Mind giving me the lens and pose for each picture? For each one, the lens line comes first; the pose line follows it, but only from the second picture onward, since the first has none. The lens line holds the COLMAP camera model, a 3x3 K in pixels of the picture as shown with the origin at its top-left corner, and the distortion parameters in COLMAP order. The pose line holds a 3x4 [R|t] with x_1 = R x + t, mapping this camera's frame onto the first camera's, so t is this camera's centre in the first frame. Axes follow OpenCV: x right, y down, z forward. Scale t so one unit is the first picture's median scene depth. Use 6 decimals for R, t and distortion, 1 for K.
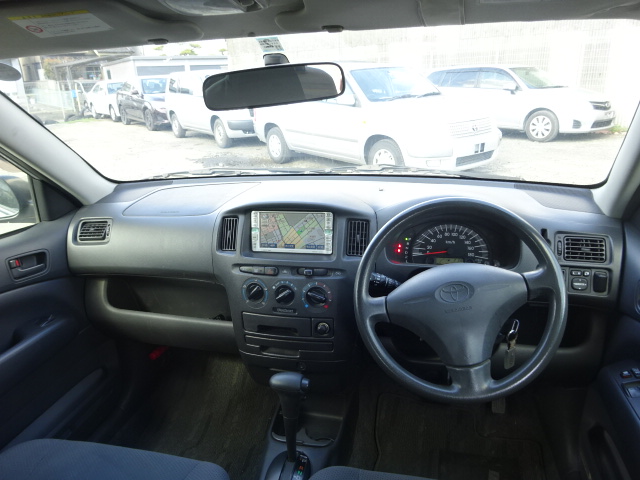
lens RADIAL K [[464.6, 0, 322.8], [0, 464.6, 243.1], [0, 0, 1]] dist [0.021949, -0.026986]
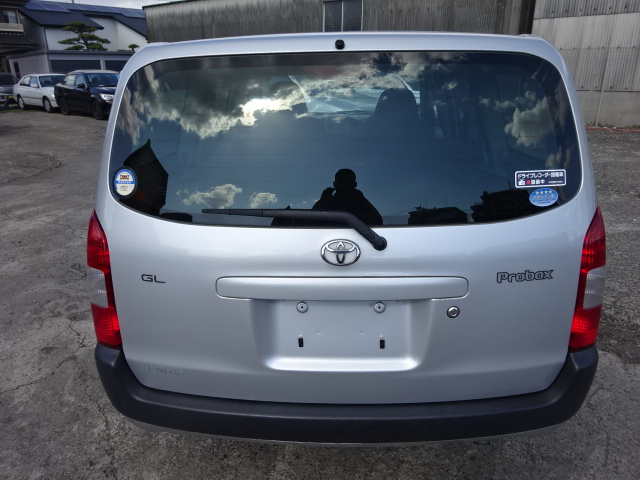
lens RADIAL K [[464.6, 0, 318.4], [0, 464.6, 239.0], [0, 0, 1]] dist [0.021949, -0.026986]
pose [[0.979184, -0.042288, 0.198518, -0.089880], [0.043376, 0.999058, -0.001131, 0.070522], [-0.198283, 0.009718, 0.980097, -0.205684]]
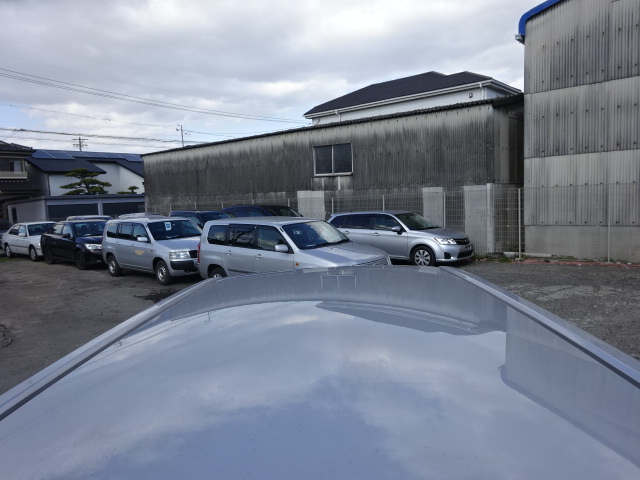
lens RADIAL K [[464.6, 0, 317.5], [0, 464.6, 240.6], [0, 0, 1]] dist [0.021949, -0.026986]
pose [[0.977936, -0.025628, 0.207325, -0.063031], [0.078805, 0.964381, -0.252507, 0.005753], [-0.193469, 0.263274, 0.945122, -0.131869]]
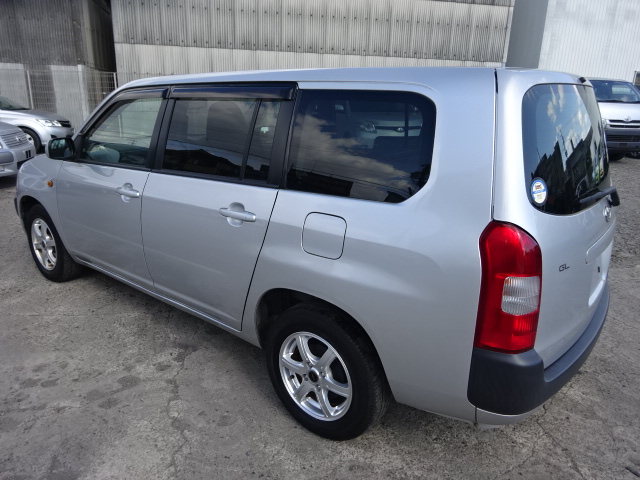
lens RADIAL K [[464.6, 0, 320.1], [0, 464.6, 239.3], [0, 0, 1]] dist [0.021949, -0.026986]
pose [[0.413993, -0.218978, 0.883549, -0.234524], [0.268008, 0.956932, 0.111589, 0.040610], [-0.869932, 0.190601, 0.454851, -0.101480]]
